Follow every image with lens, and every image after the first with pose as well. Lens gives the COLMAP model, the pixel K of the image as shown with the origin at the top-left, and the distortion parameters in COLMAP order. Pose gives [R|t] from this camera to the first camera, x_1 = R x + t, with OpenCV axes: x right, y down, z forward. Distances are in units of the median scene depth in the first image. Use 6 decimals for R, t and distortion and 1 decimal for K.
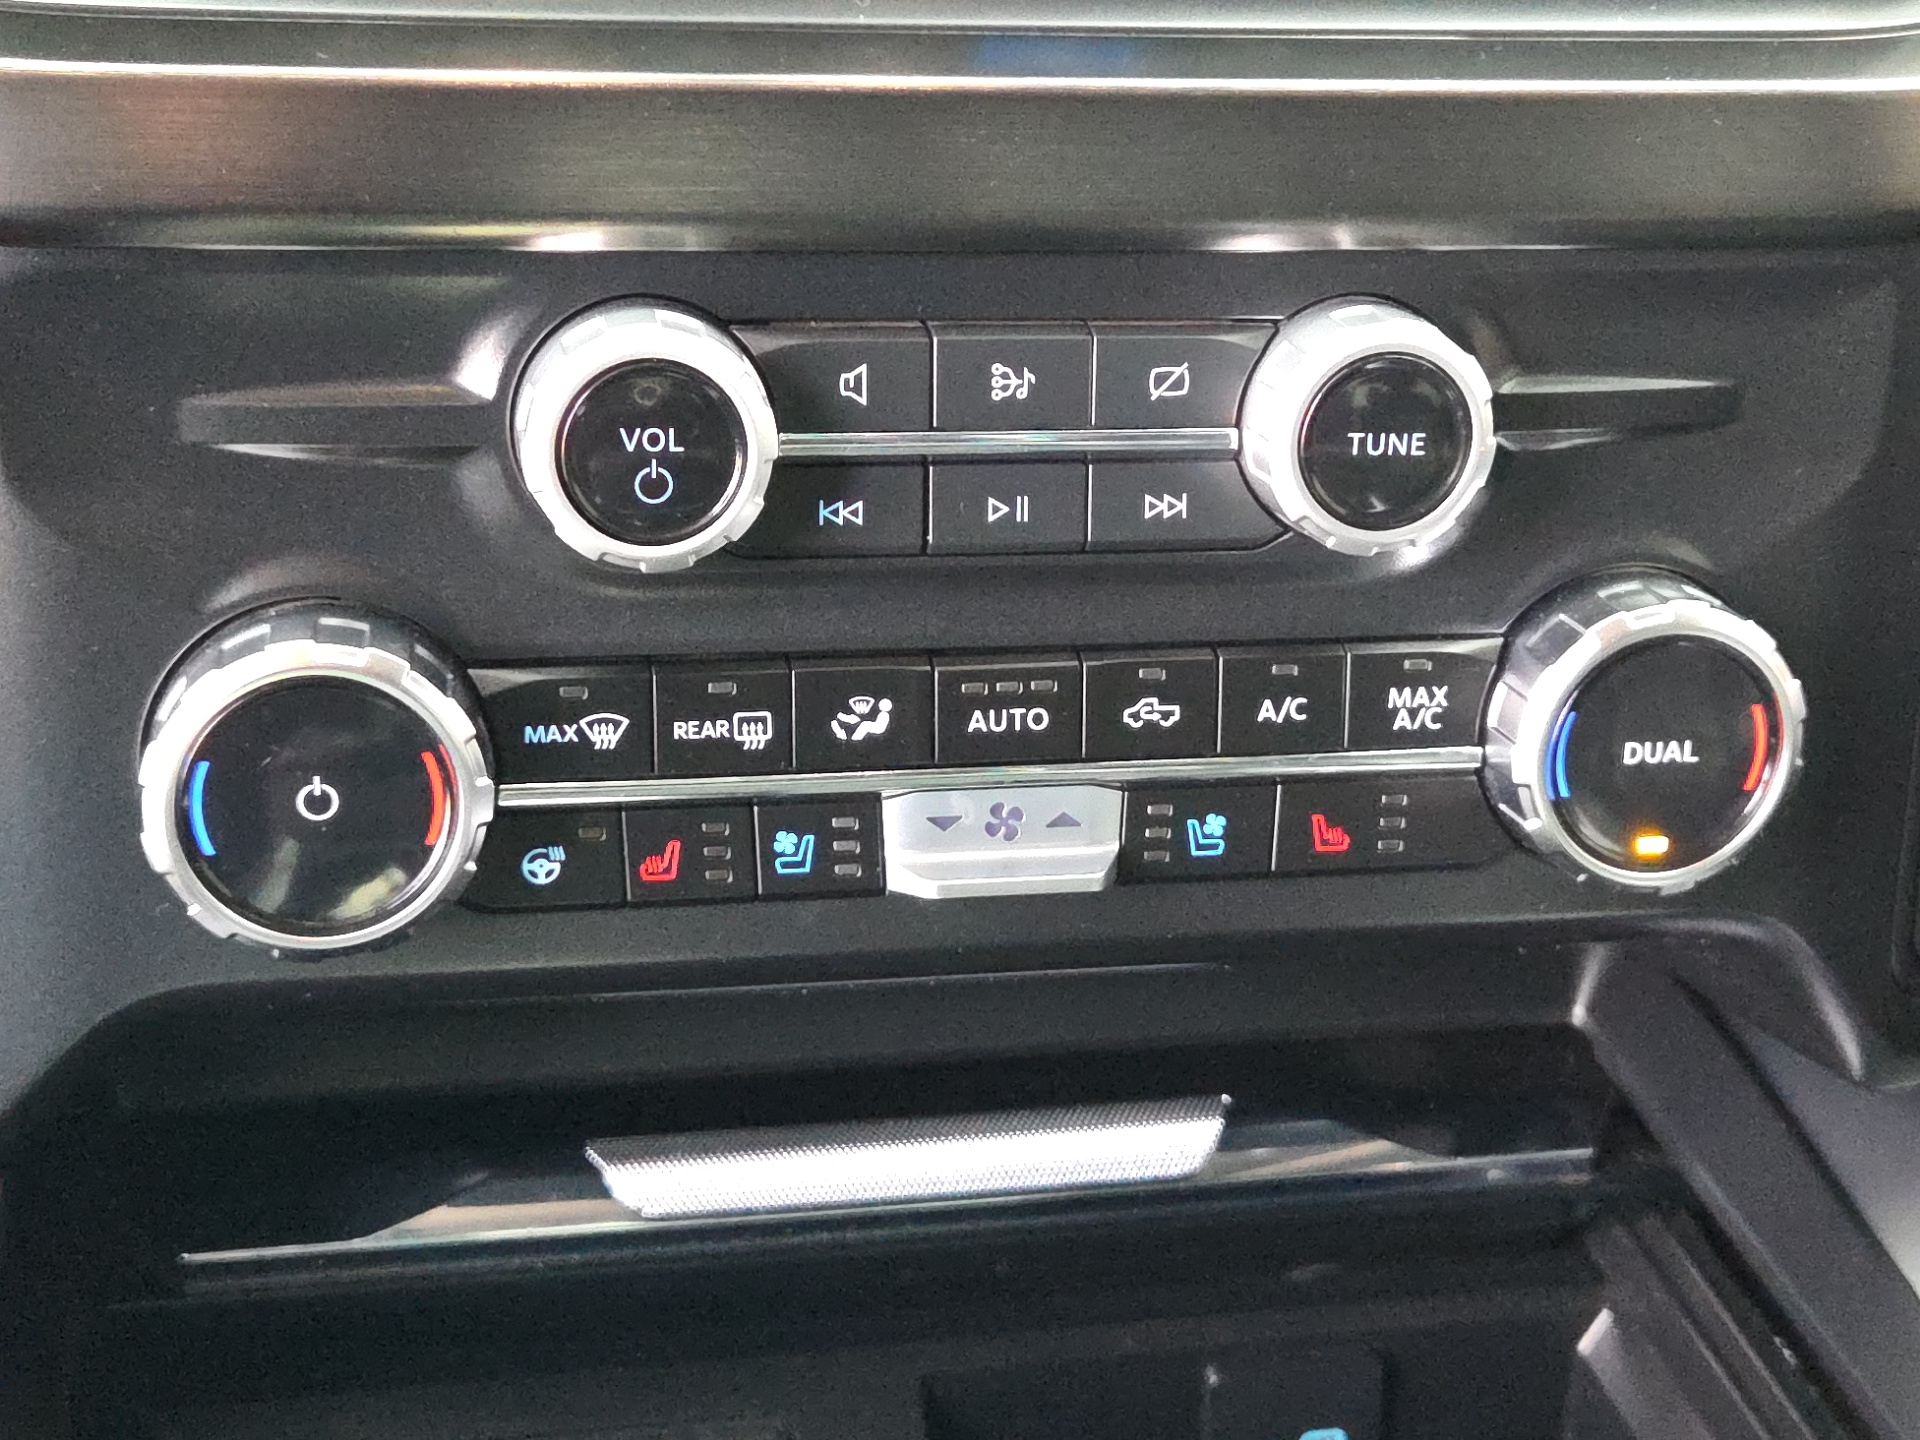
lens RADIAL K [[2737.6, 0, 964.3], [0, 2737.6, 684.0], [0, 0, 1]] dist [0.096923, -0.092149]
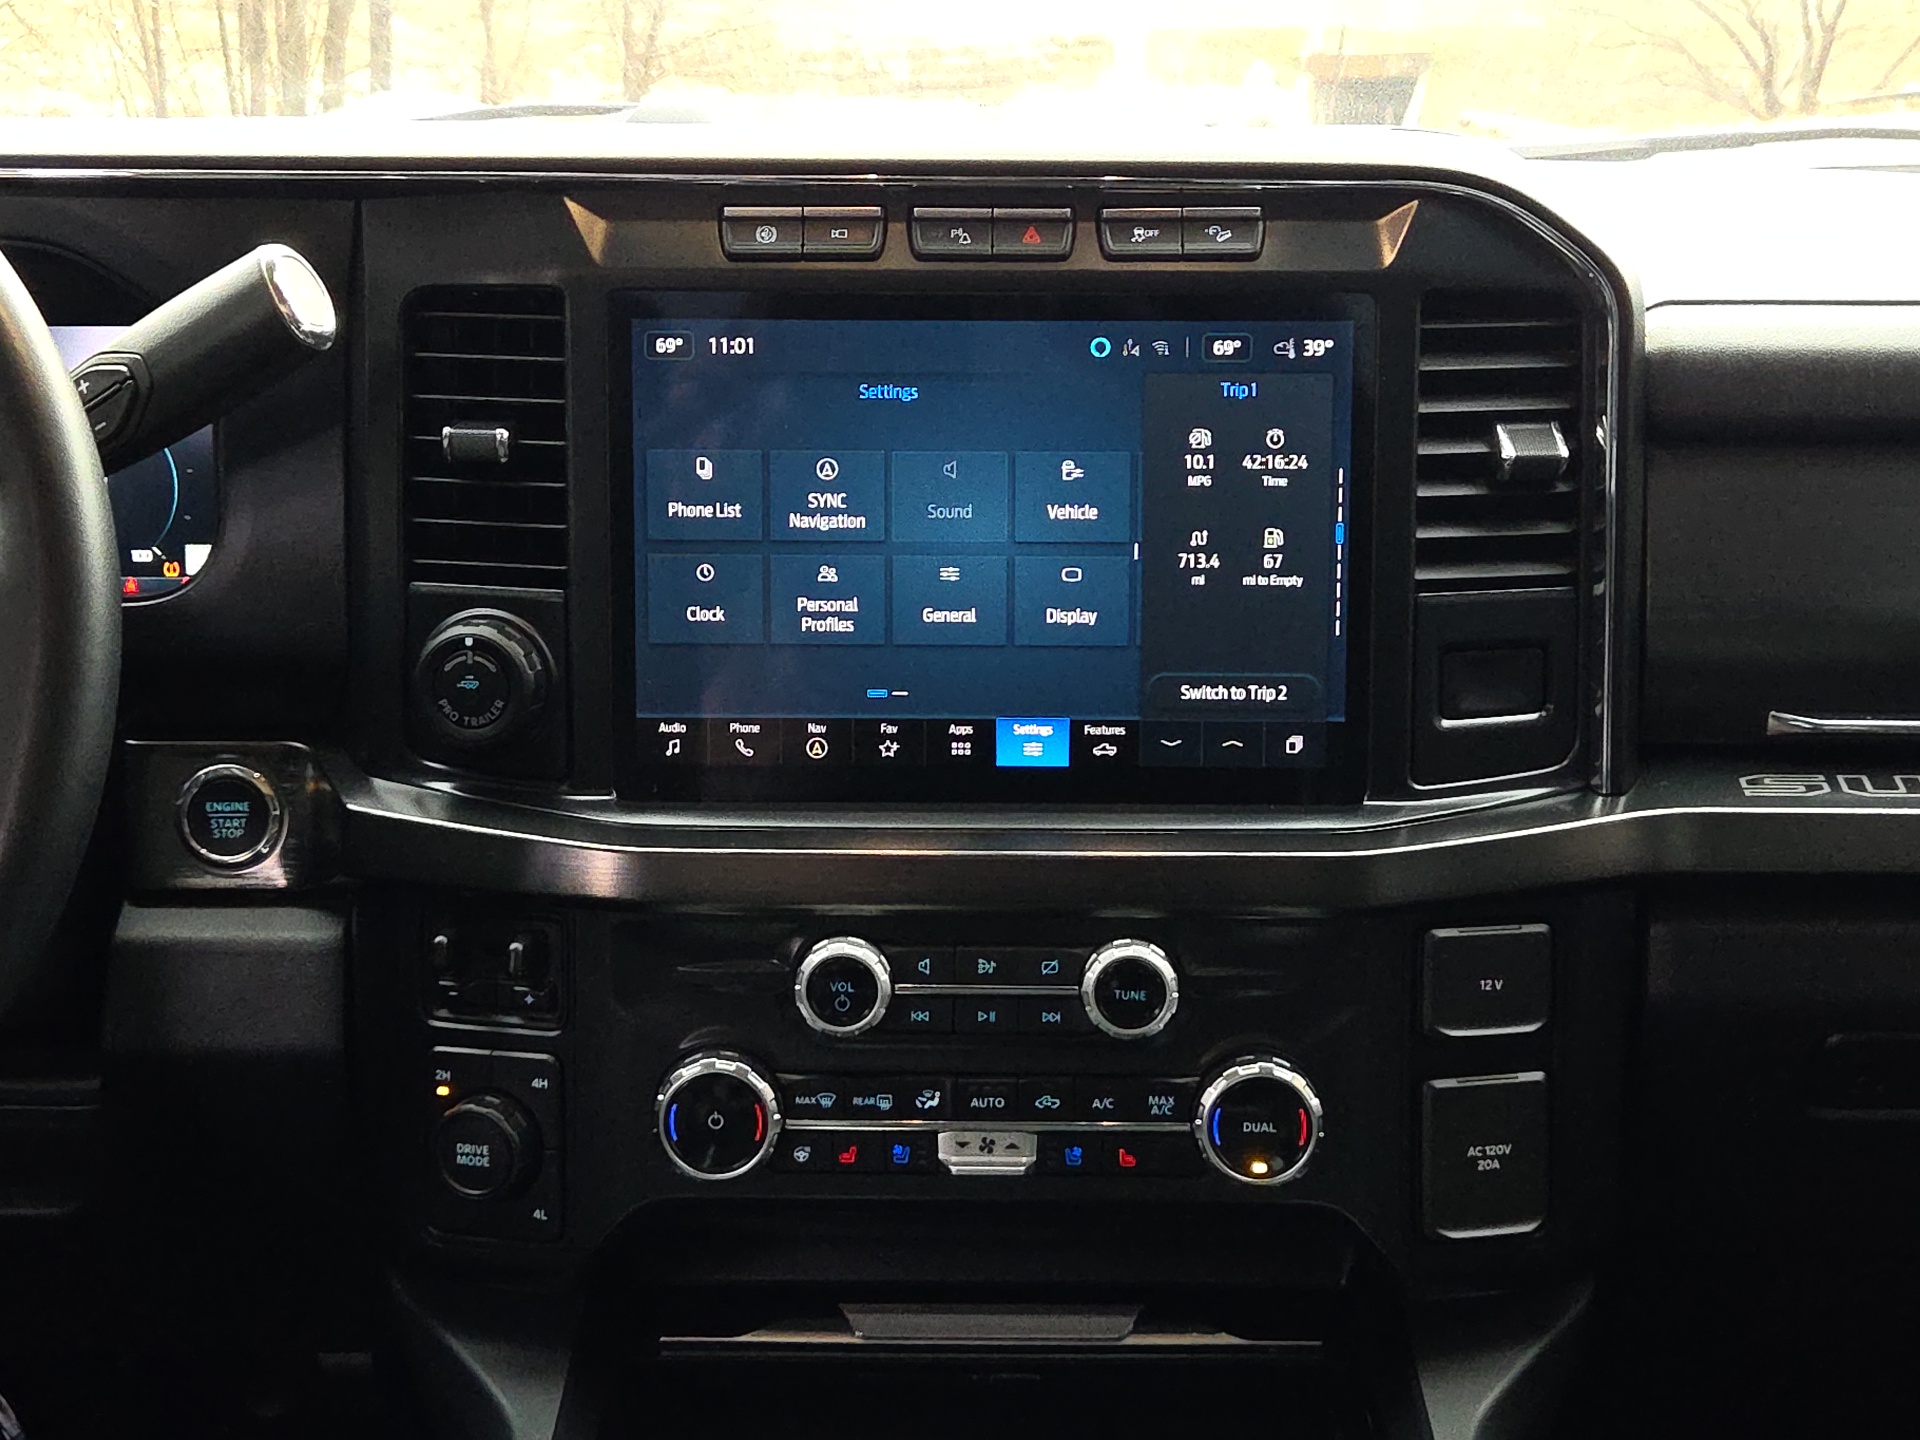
lens RADIAL K [[2857.6, 0, 965.0], [0, 2857.6, 667.9], [0, 0, 1]] dist [0.157893, -0.500078]
pose [[0.976711, 0.002327, -0.214548, 0.555709], [-0.041083, 0.983468, -0.176359, 0.085528], [0.210591, 0.181066, 0.960659, -1.577541]]
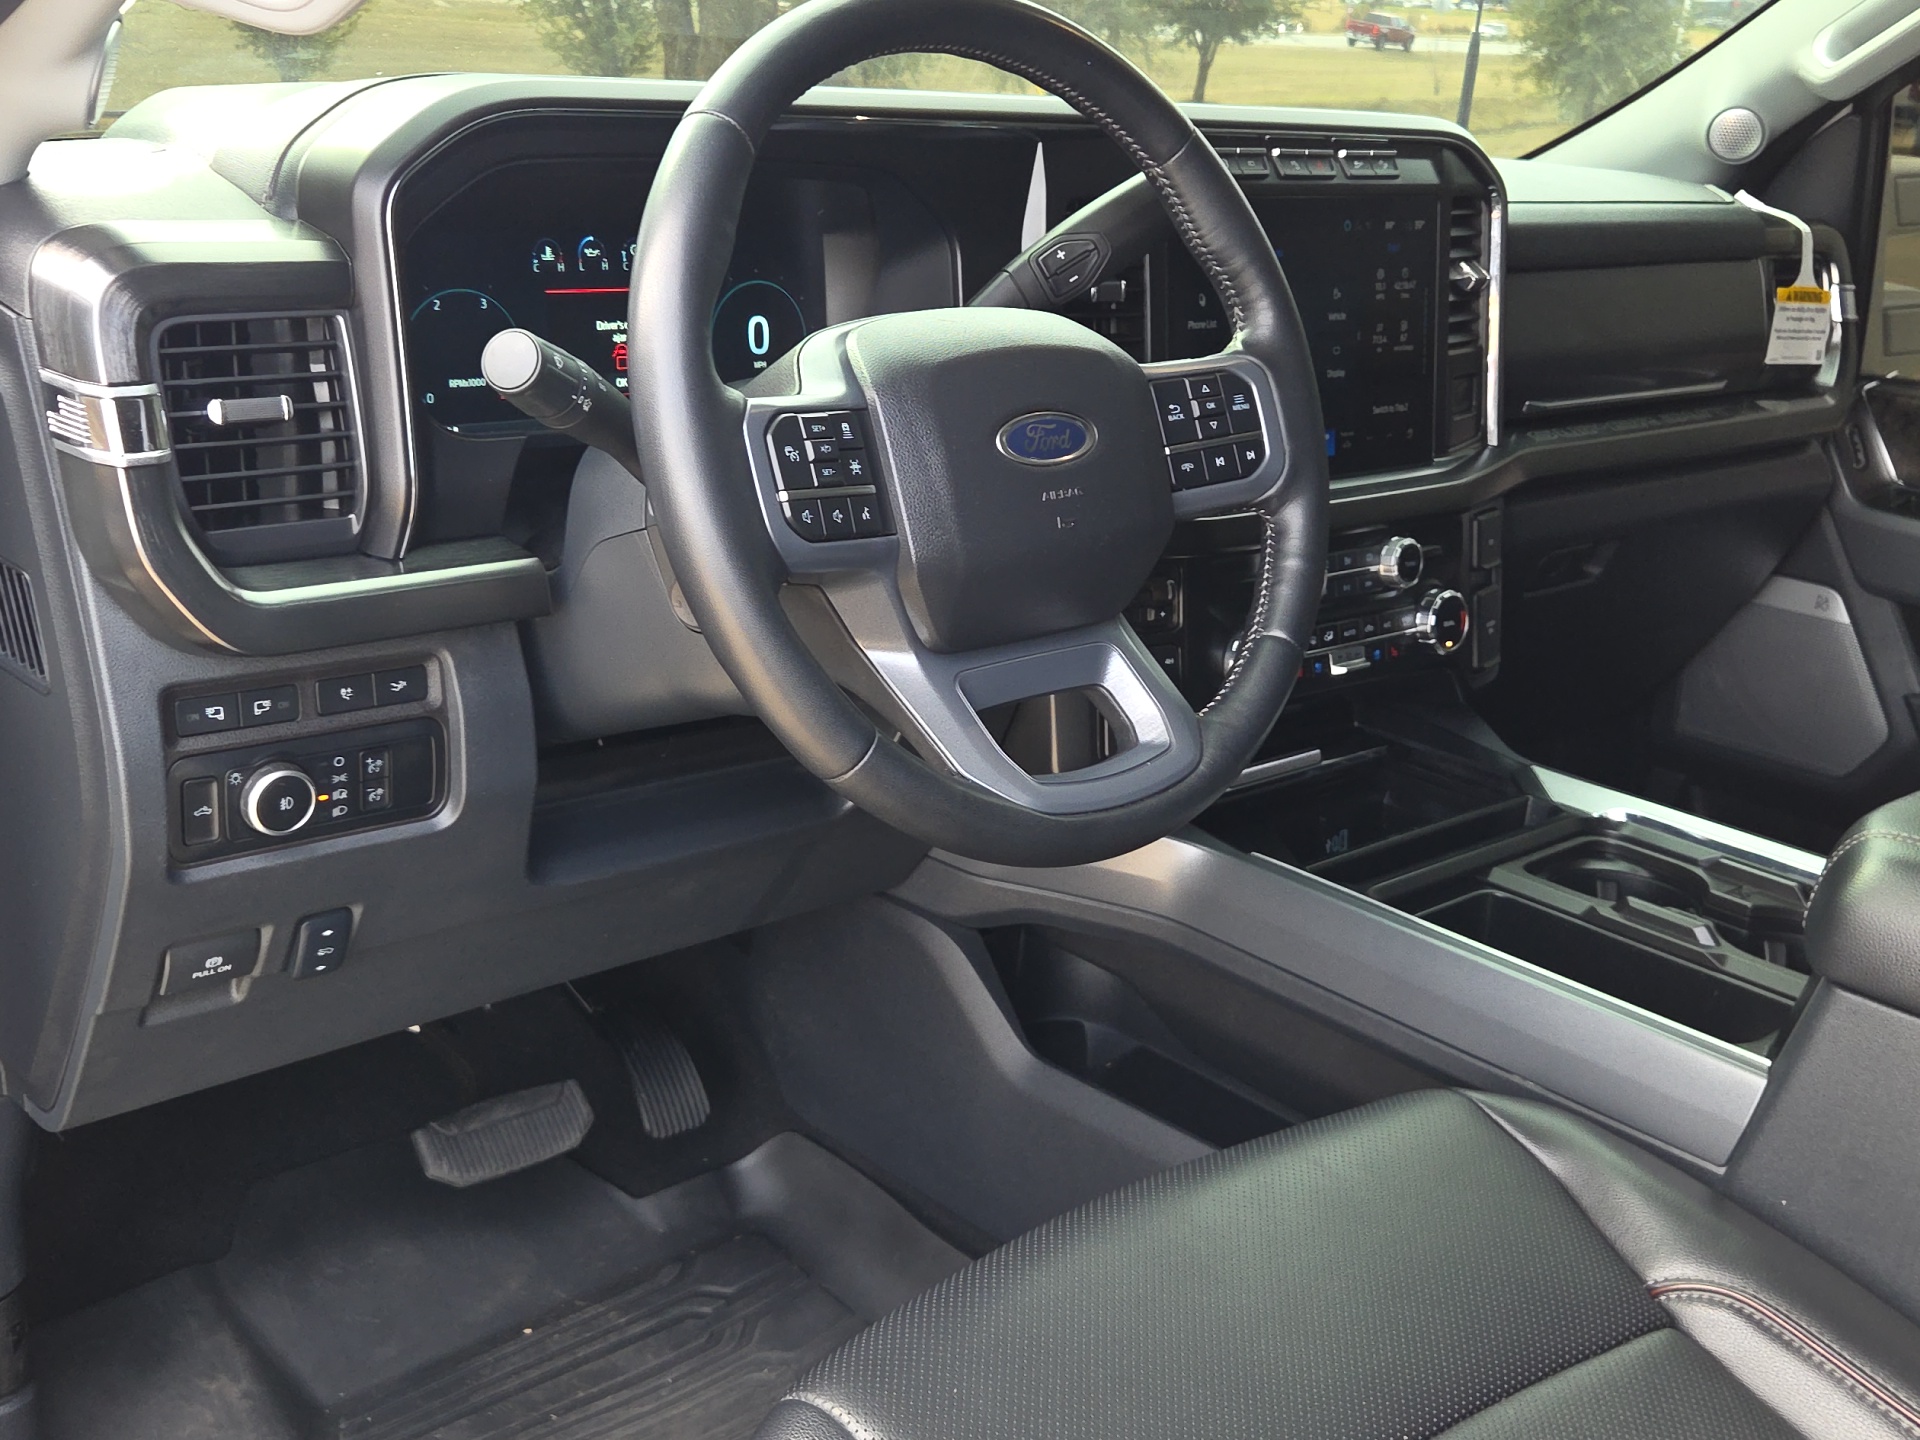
lens RADIAL K [[2061.1, 0, 965.2], [0, 2061.1, 676.1], [0, 0, 1]] dist [0.115390, -0.249405]
pose [[0.864710, -0.145853, 0.480629, -2.275791], [0.194495, 0.979488, -0.052683, 0.144777], [-0.463086, 0.139036, 0.875340, -1.788912]]
